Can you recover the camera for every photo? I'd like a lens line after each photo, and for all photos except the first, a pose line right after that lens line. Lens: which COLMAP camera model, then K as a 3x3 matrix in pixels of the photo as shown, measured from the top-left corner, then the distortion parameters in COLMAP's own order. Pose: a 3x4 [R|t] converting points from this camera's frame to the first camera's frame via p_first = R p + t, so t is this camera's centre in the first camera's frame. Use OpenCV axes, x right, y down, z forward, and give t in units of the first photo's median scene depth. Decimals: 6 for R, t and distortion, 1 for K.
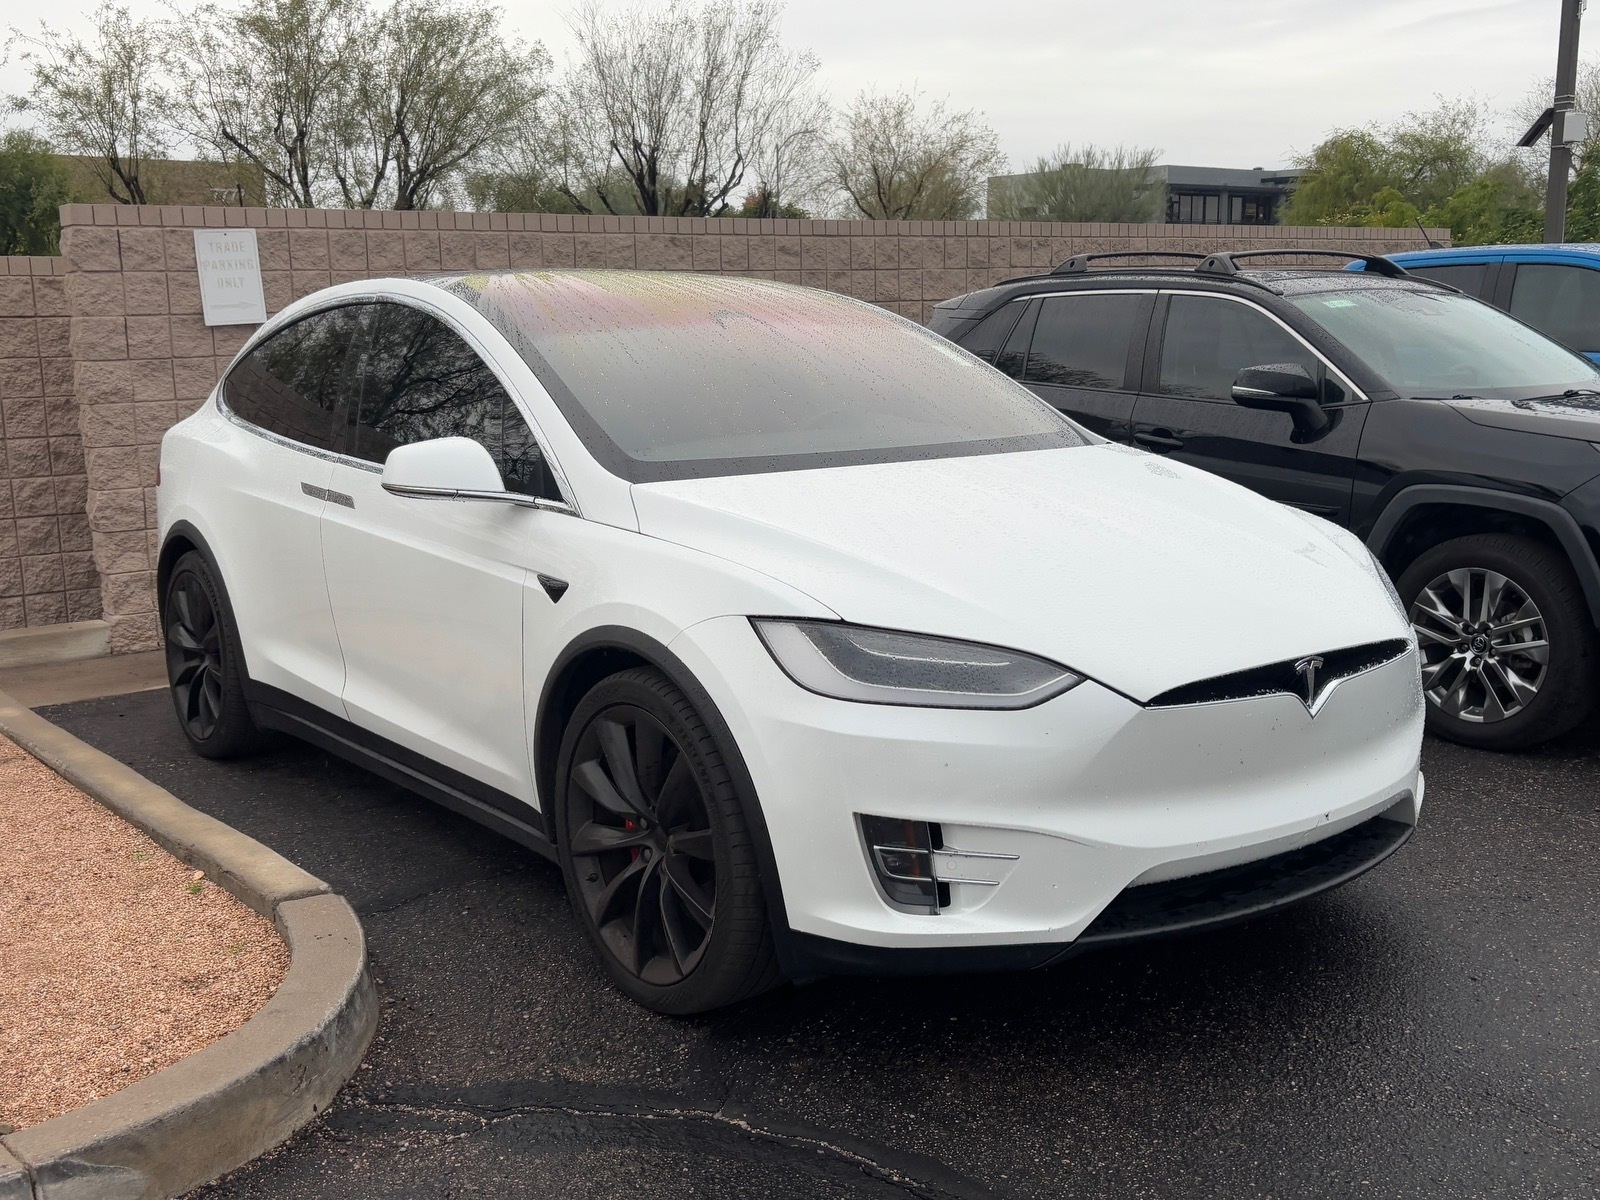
lens RADIAL K [[1665.4, 0, 800.0], [0, 1665.4, 600.0], [0, 0, 1]] dist [-0.010637, -0.008750]
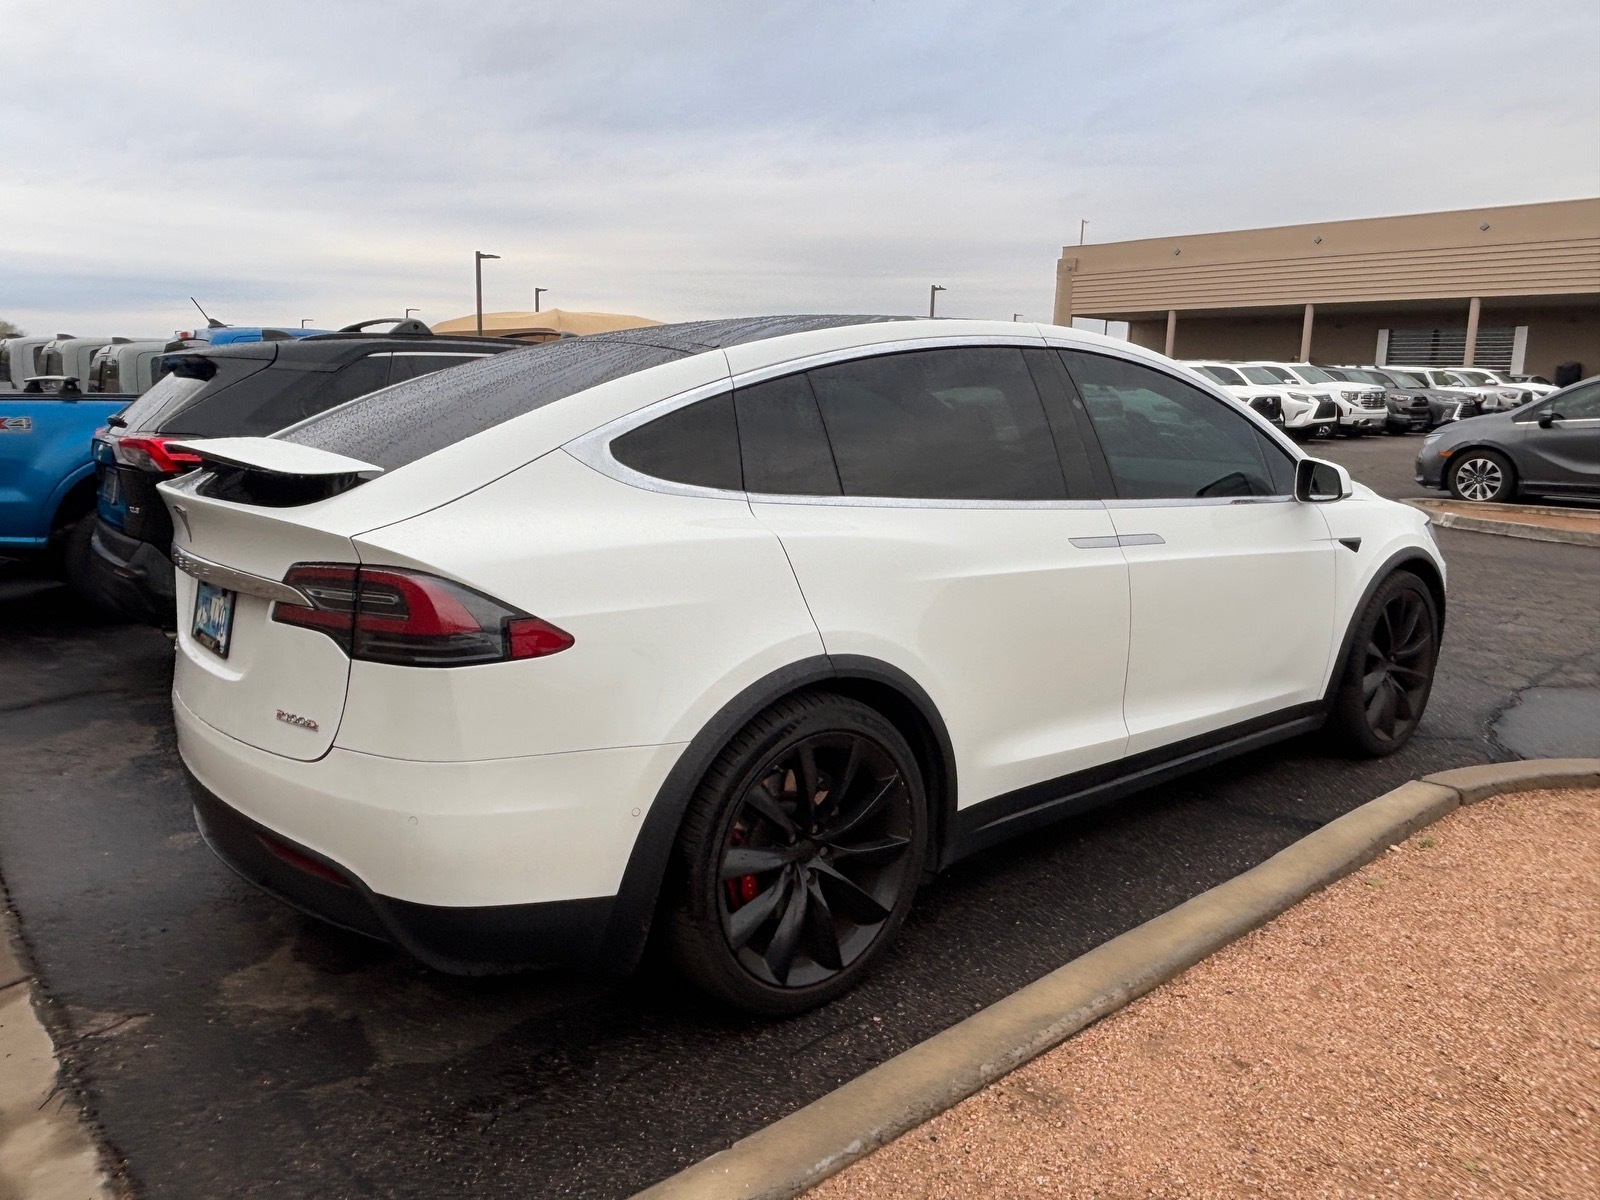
lens RADIAL K [[1172.4, 0, 800.0], [0, 1172.4, 600.0], [0, 0, 1]] dist [0.000551, 0.000056]
pose [[-0.043586, -0.157028, 0.986632, -0.991443], [0.154814, 0.974579, 0.161949, -0.174570], [-0.986982, 0.159803, -0.018168, 1.237675]]
